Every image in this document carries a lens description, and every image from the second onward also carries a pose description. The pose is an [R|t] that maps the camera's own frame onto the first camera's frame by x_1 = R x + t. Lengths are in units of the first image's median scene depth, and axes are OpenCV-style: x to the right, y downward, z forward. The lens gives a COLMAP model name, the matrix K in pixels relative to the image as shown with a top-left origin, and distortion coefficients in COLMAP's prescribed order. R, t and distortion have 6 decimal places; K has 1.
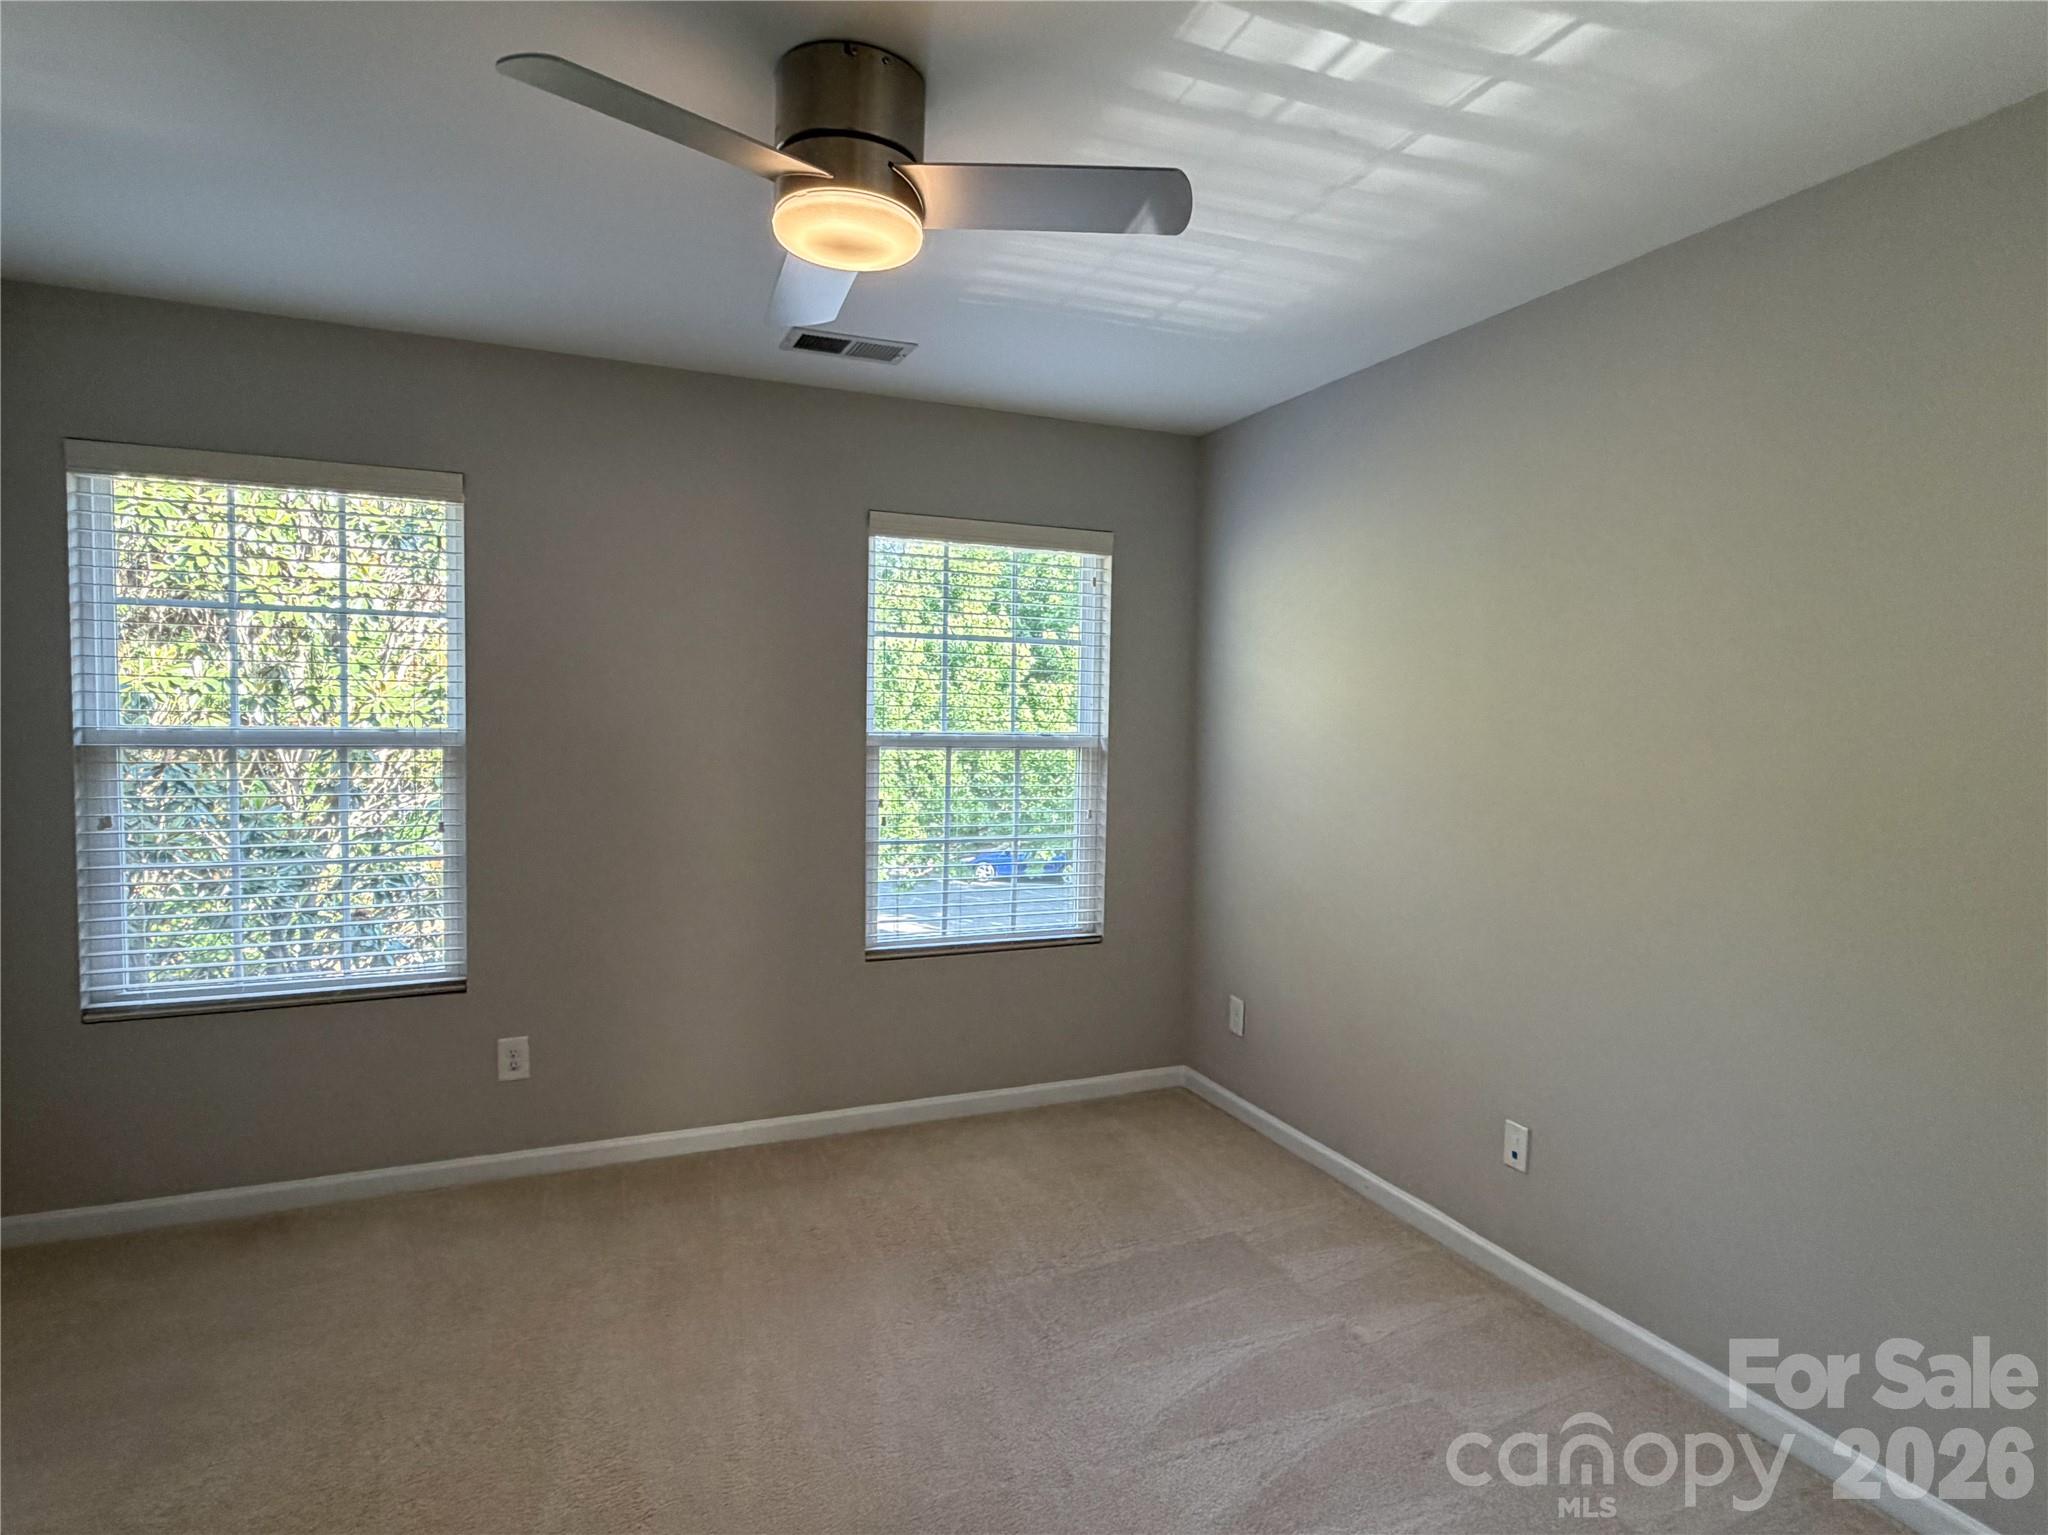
lens RADIAL K [[1107.1, 0, 1027.3], [0, 1107.1, 755.0], [0, 0, 1]] dist [-0.001612, -0.000843]
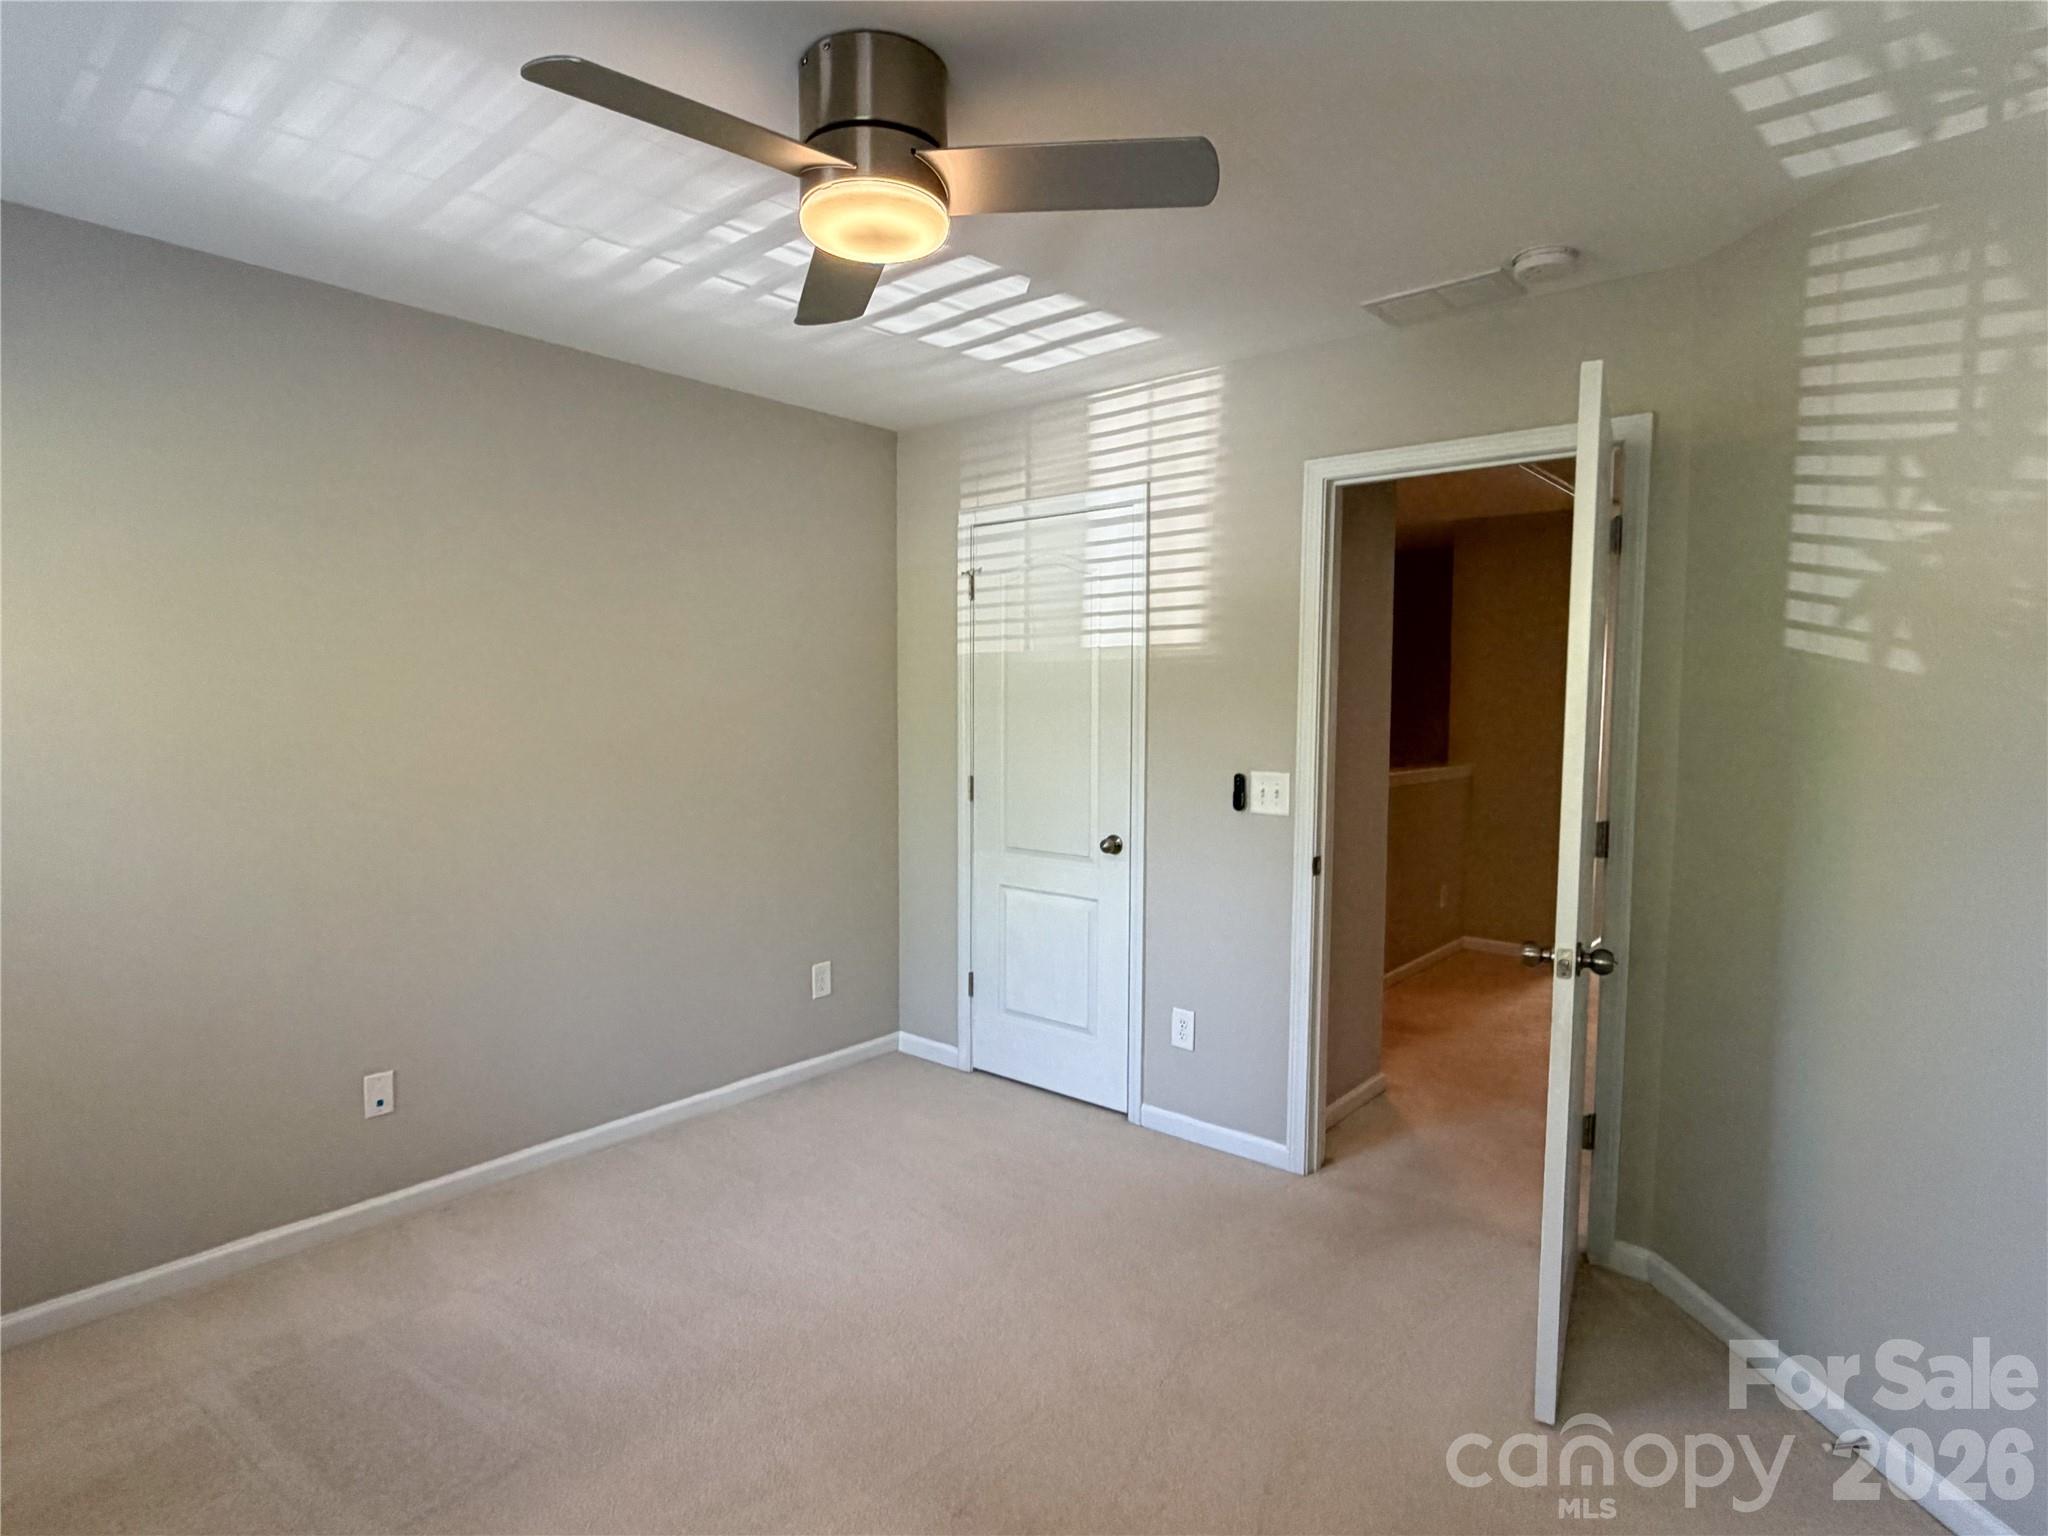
lens RADIAL K [[1107.1, 0, 1018.2], [0, 1107.1, 758.5], [0, 0, 1]] dist [-0.001612, -0.000843]
pose [[-0.417999, -0.054184, 0.906830, -0.812817], [0.015620, 0.997643, 0.066810, -0.033314], [-0.908313, 0.042091, -0.416167, 0.920588]]
